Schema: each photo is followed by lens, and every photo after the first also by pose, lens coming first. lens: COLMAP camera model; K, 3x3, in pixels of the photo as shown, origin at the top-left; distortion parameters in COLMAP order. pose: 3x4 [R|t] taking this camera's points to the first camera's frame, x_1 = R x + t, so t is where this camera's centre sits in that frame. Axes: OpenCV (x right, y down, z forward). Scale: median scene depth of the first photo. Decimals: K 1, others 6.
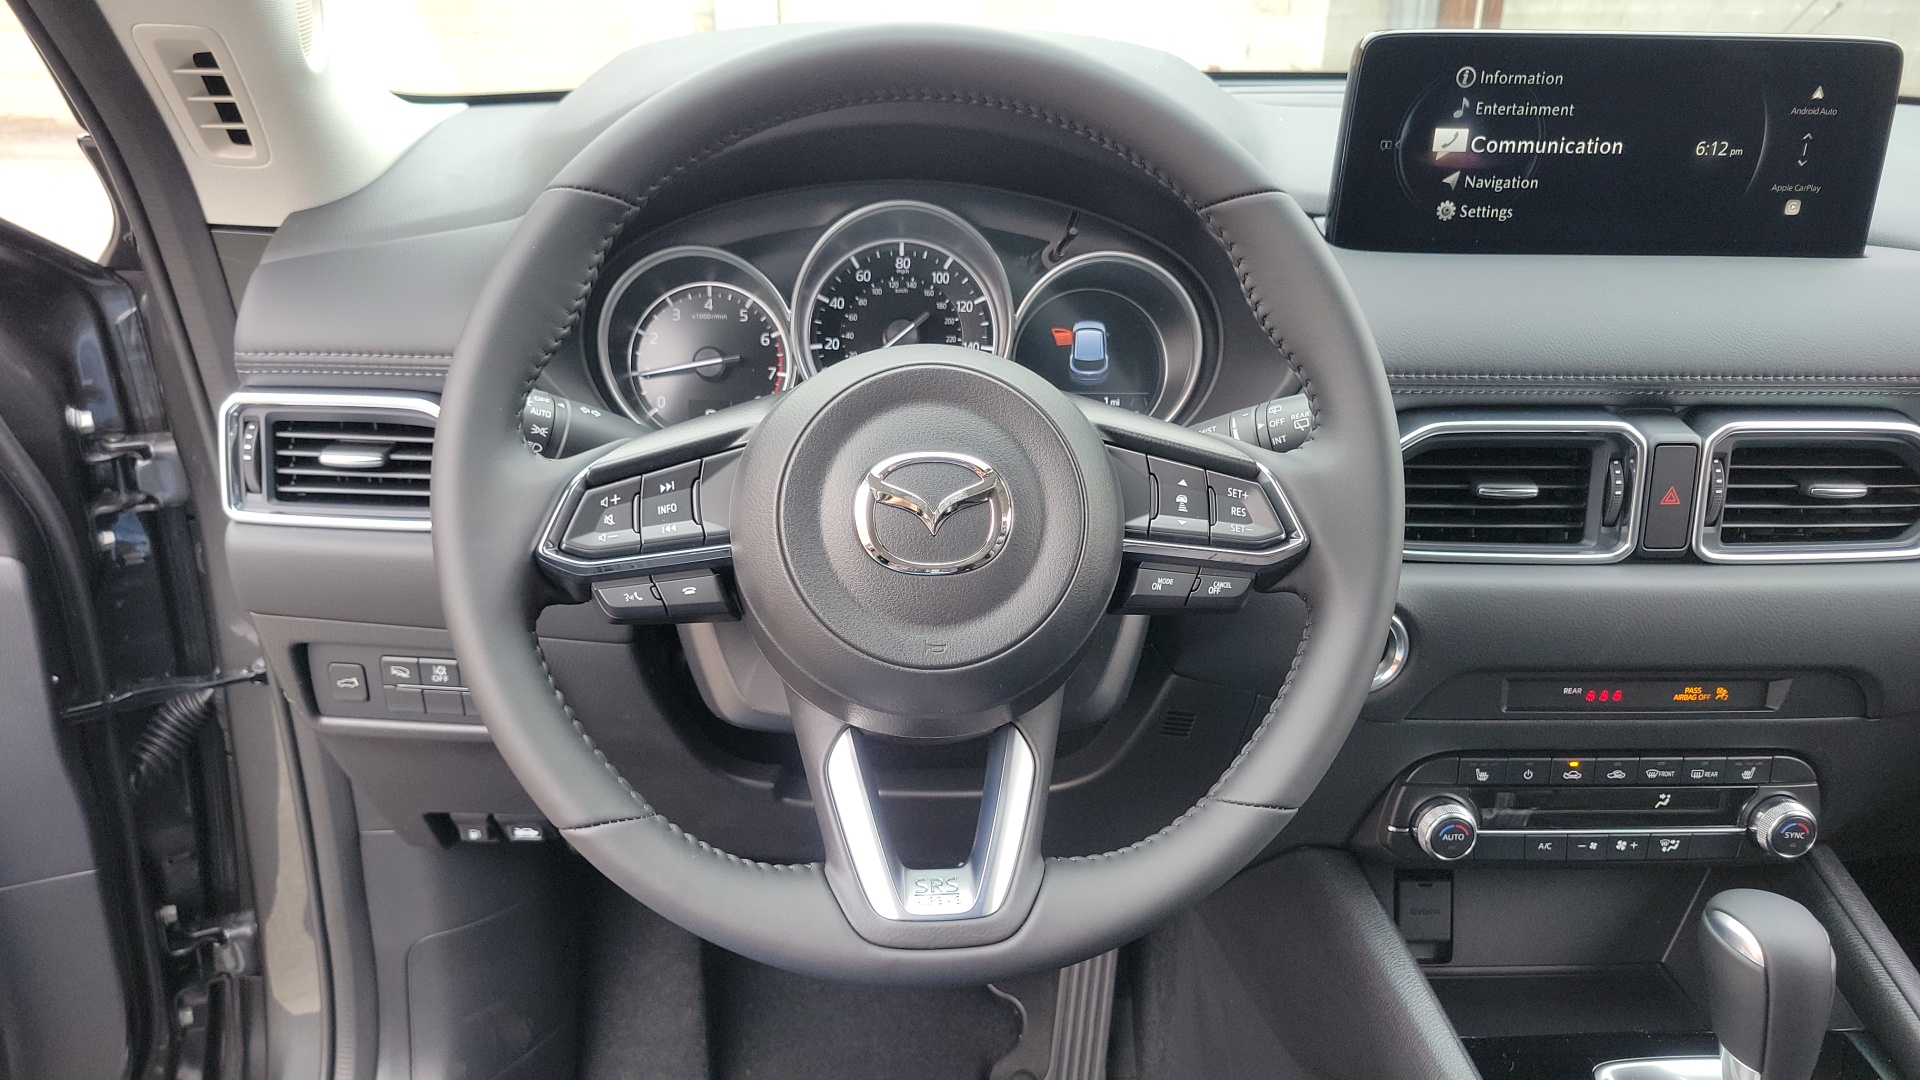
lens RADIAL K [[1464.1, 0, 943.6], [0, 1464.1, 548.3], [0, 0, 1]] dist [0.019301, -0.001322]
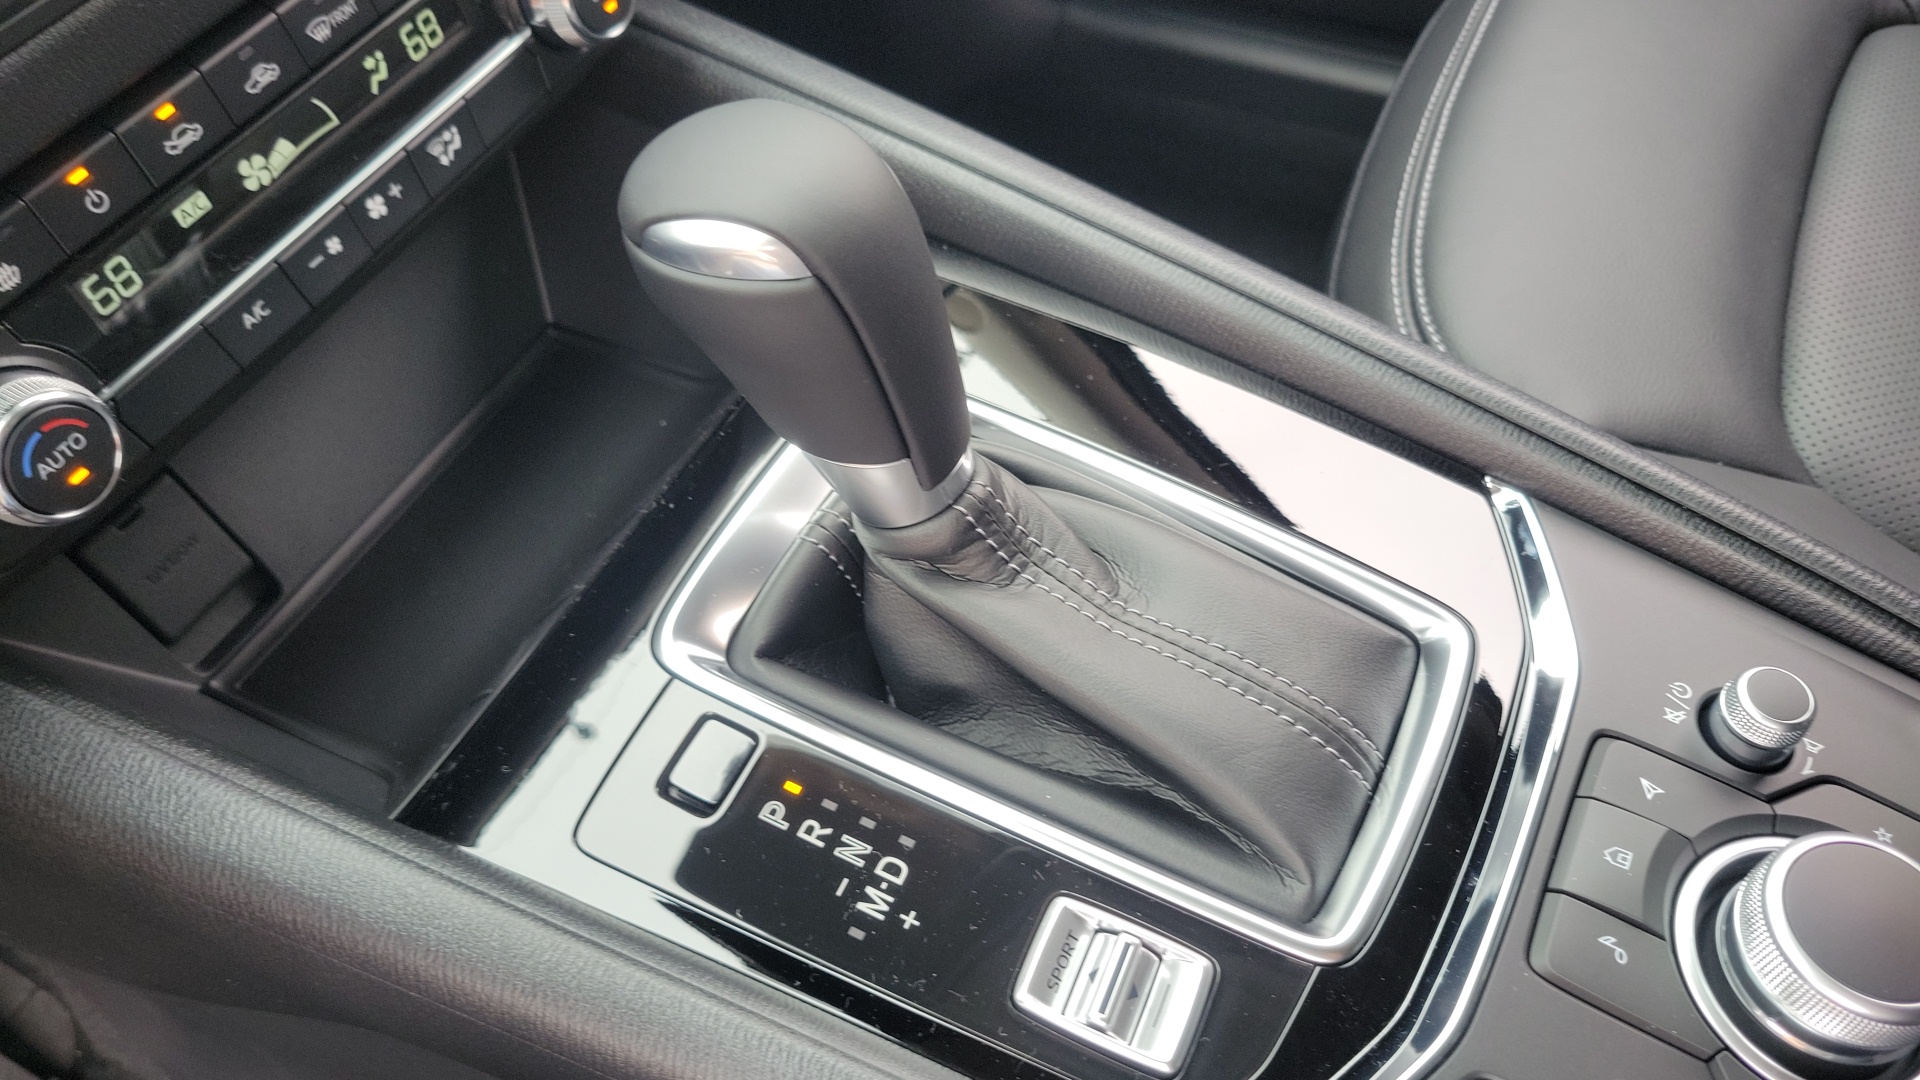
lens RADIAL K [[1473.5, 0, 933.9], [0, 1473.5, 540.7], [0, 0, 1]] dist [-0.002913, -0.003506]
pose [[0.521279, -0.705900, 0.479556, 0.275776], [0.436706, 0.703445, 0.560761, 0.100131], [-0.733182, -0.082889, 0.674962, 0.592507]]
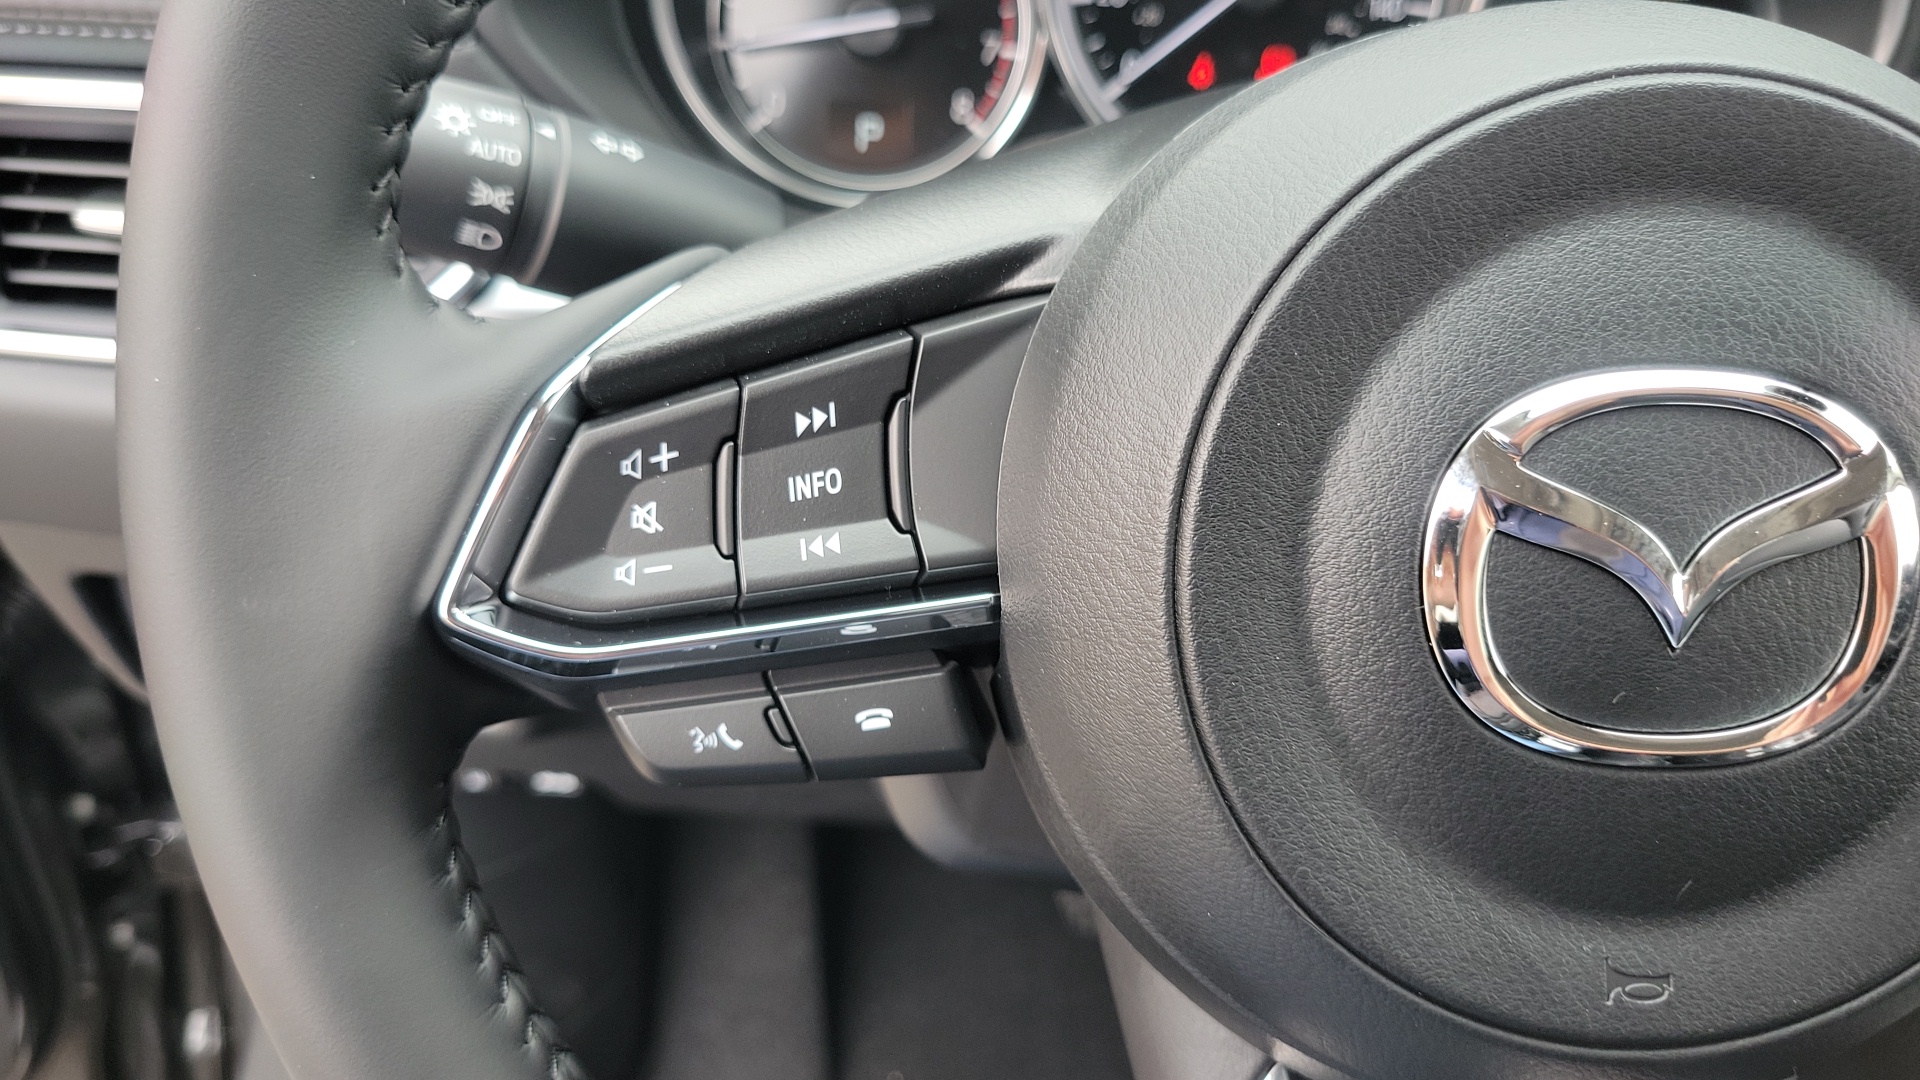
lens RADIAL K [[1464.1, 0, 943.6], [0, 1464.1, 548.3], [0, 0, 1]] dist [0.019301, -0.001322]
pose [[0.997412, 0.047450, -0.054016, -0.106853], [-0.034615, 0.975410, 0.217661, -0.067463], [0.063016, -0.215228, 0.974528, 0.509871]]
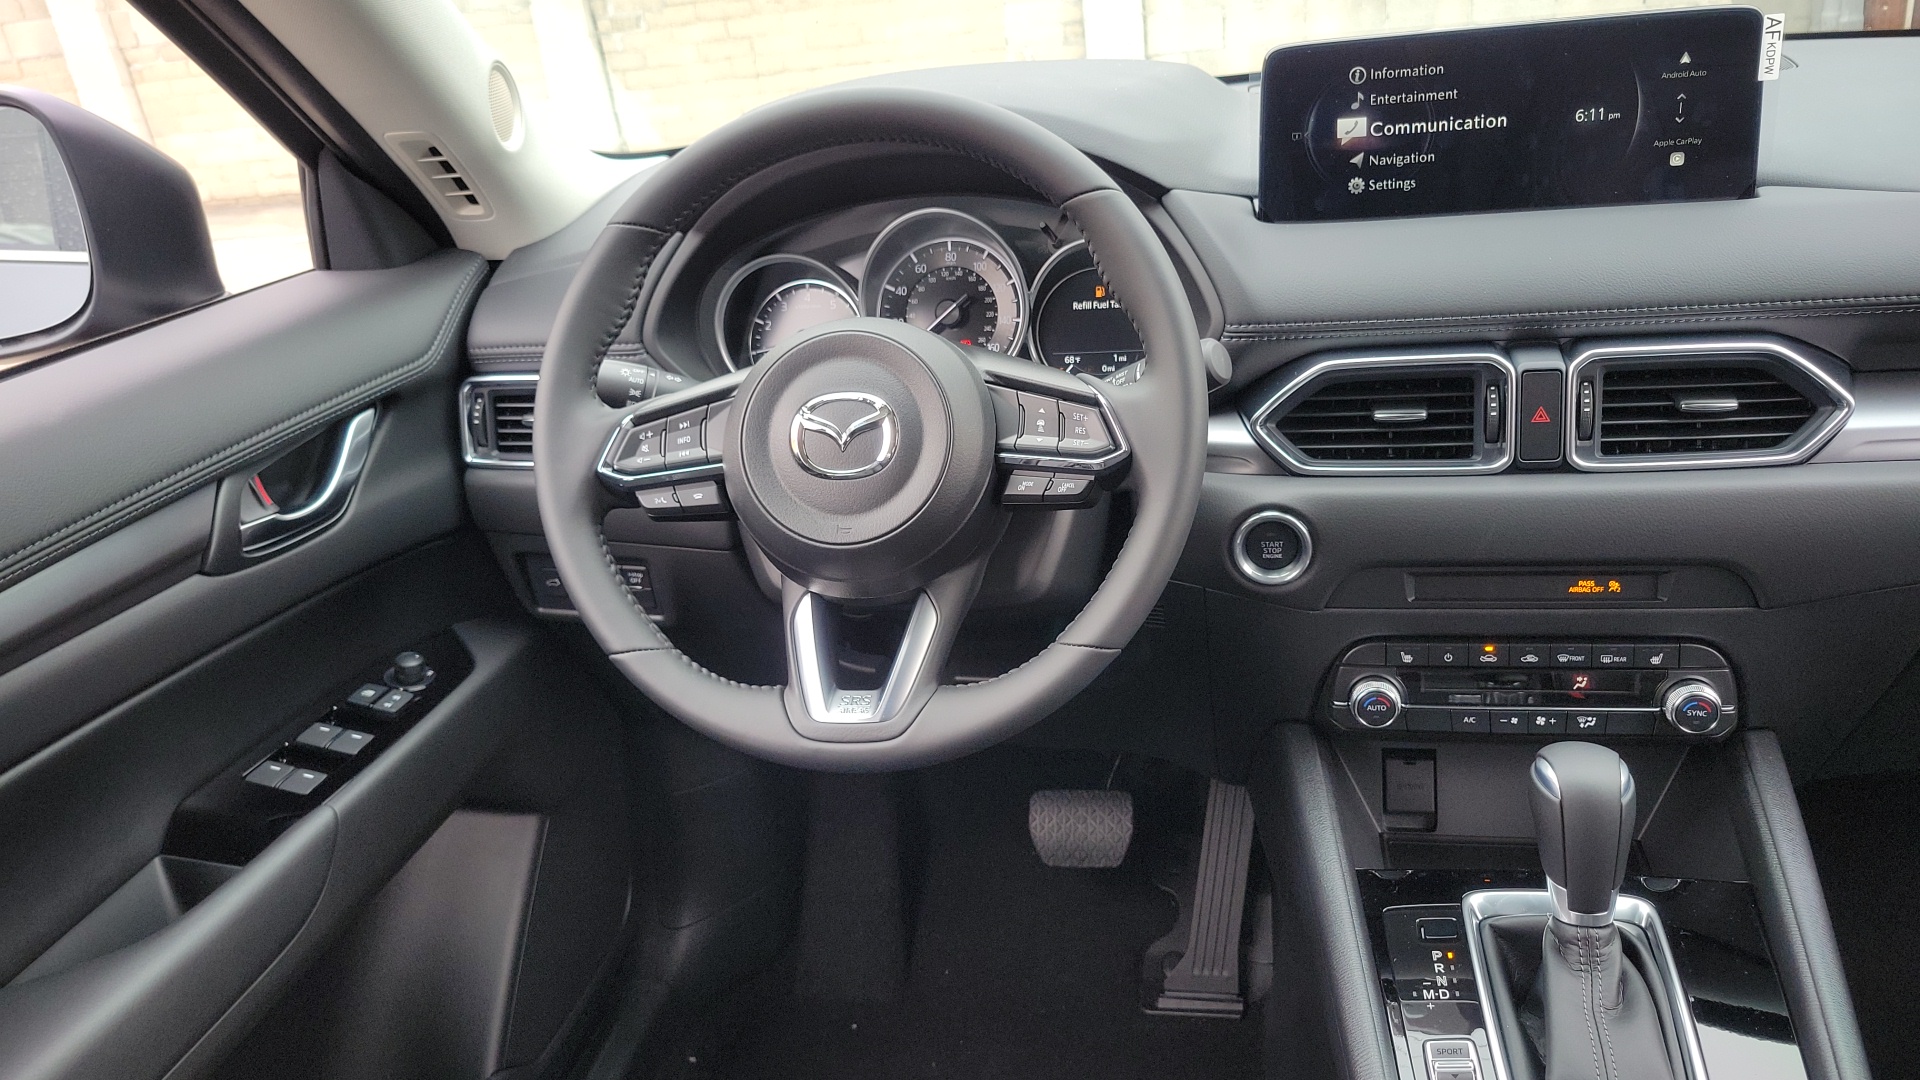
lens RADIAL K [[1447.6, 0, 968.9], [0, 1447.6, 528.2], [0, 0, 1]] dist [0.027153, 0.000985]
pose [[0.964599, -0.013728, -0.263362, 0.352385], [0.012321, 0.999900, -0.006993, 0.056620], [0.263432, 0.003501, 0.964672, -0.236740]]
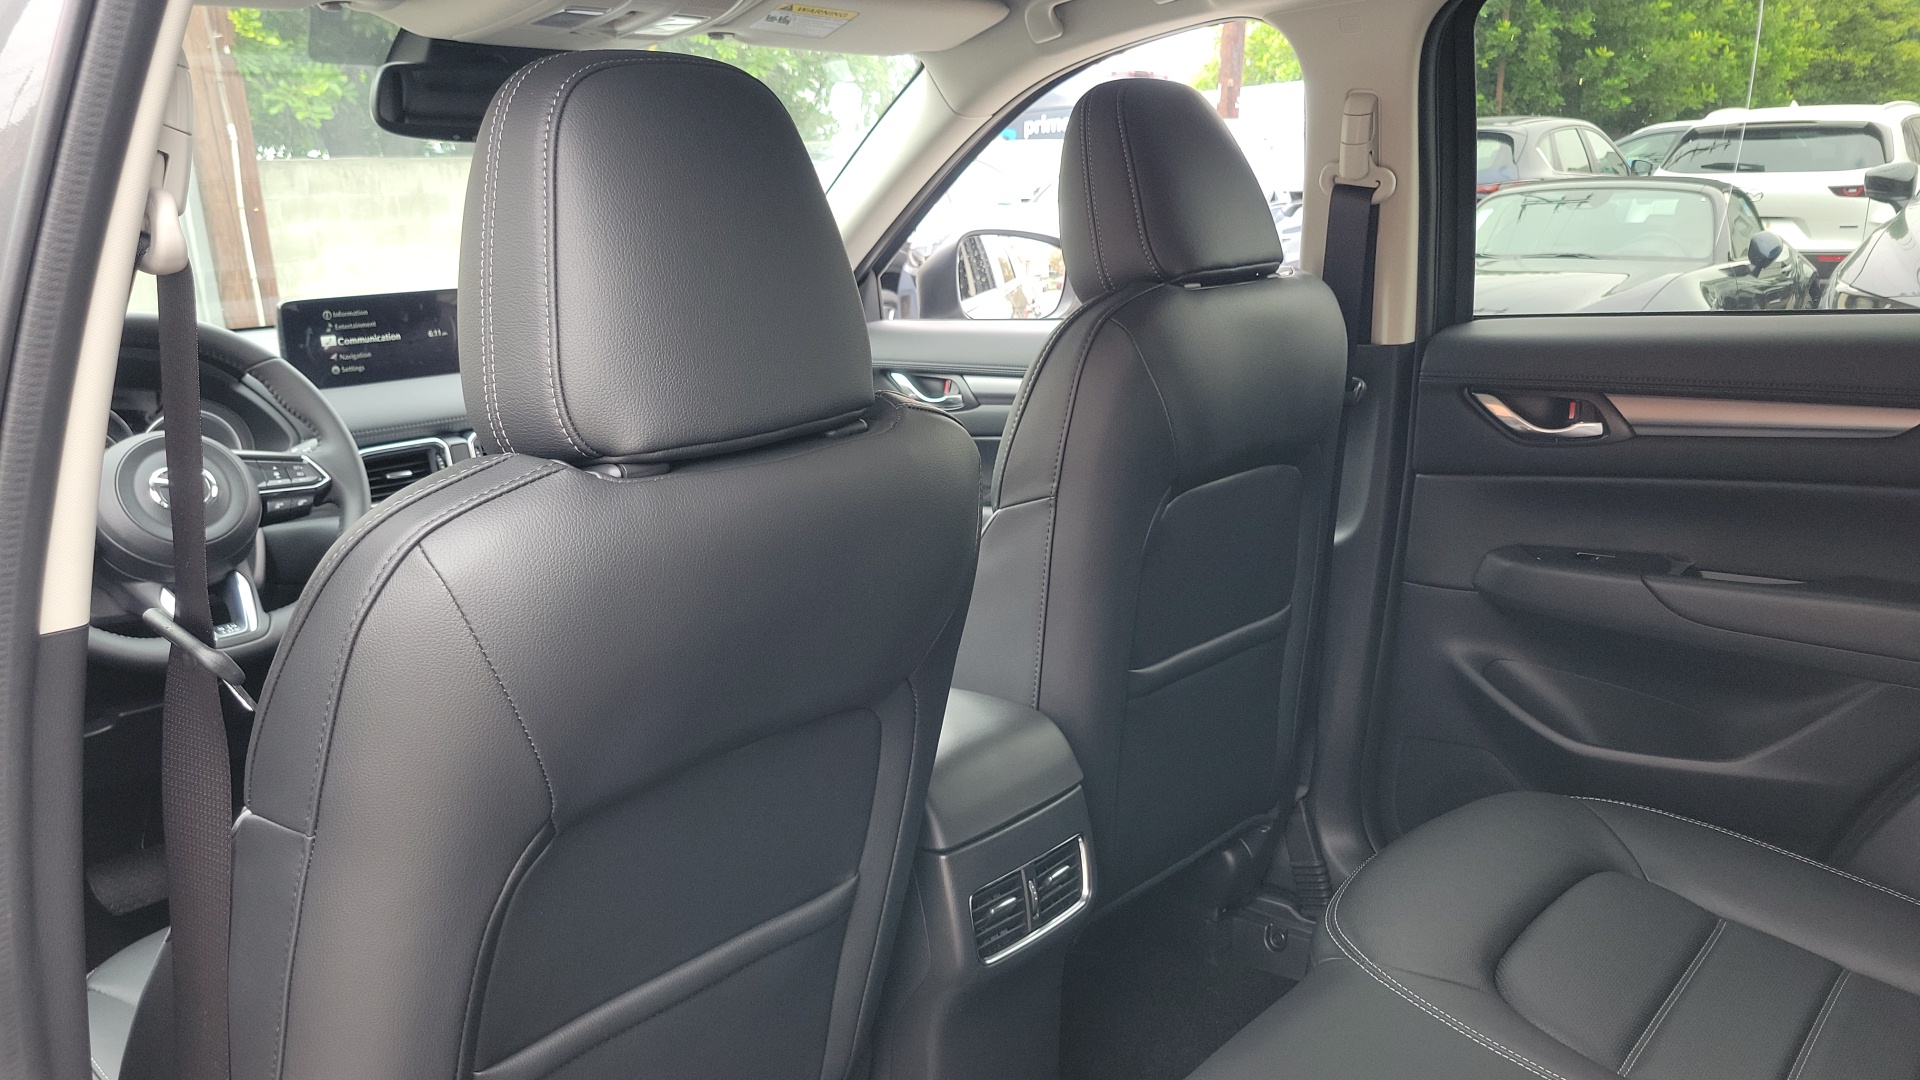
lens RADIAL K [[1425.1, 0, 960.0], [0, 1425.1, 540.0], [0, 0, 1]] dist [0.035445, 0.001078]
pose [[0.699759, -0.211387, 0.682387, -0.592510], [0.326456, 0.944267, -0.042256, 0.457275], [-0.635424, 0.252338, 0.729769, -1.260804]]
